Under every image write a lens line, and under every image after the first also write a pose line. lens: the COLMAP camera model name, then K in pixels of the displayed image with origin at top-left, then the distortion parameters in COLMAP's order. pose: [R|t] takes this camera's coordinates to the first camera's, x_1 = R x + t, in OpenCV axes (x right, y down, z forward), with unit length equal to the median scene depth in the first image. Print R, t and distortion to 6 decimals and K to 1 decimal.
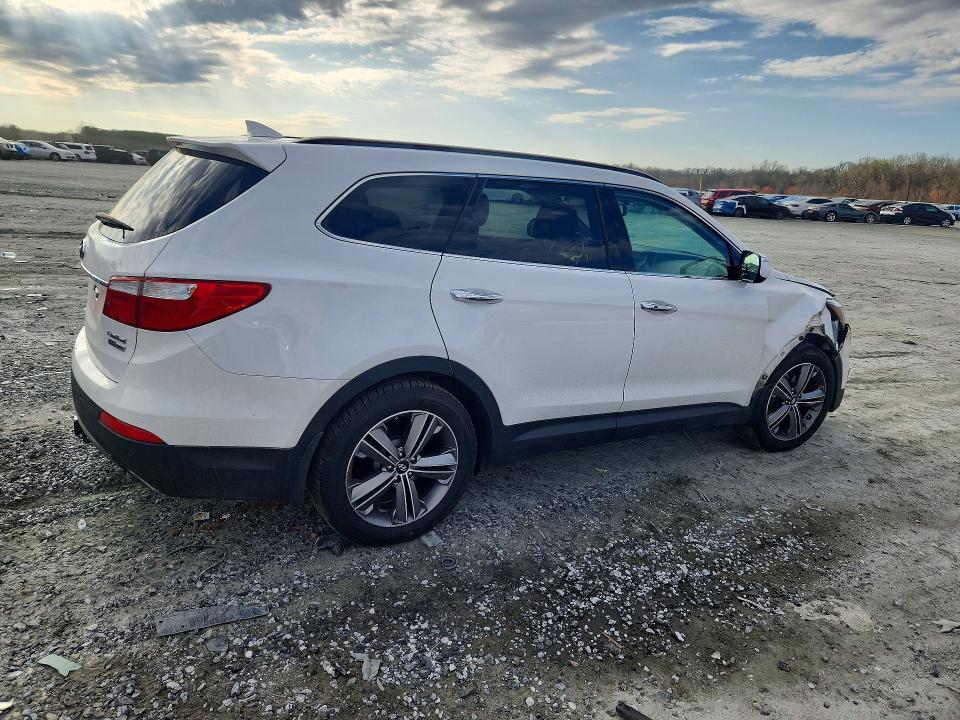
lens RADIAL K [[640.9, 0, 480.0], [0, 640.9, 360.0], [0, 0, 1]] dist [0.001448, -0.001844]
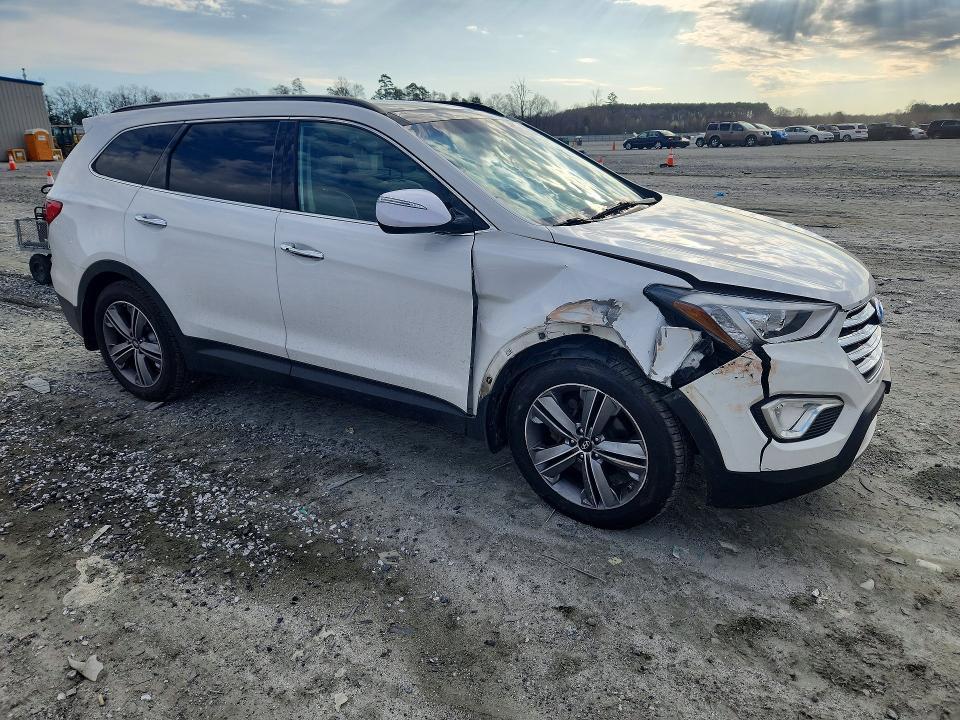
lens RADIAL K [[641.1, 0, 480.0], [0, 641.1, 360.0], [0, 0, 1]] dist [0.006112, 0.002823]
pose [[0.492550, 0.200366, -0.846905, 1.083236], [-0.176317, 0.975930, 0.128348, -0.084605], [0.852236, 0.086106, 0.516022, 0.688259]]
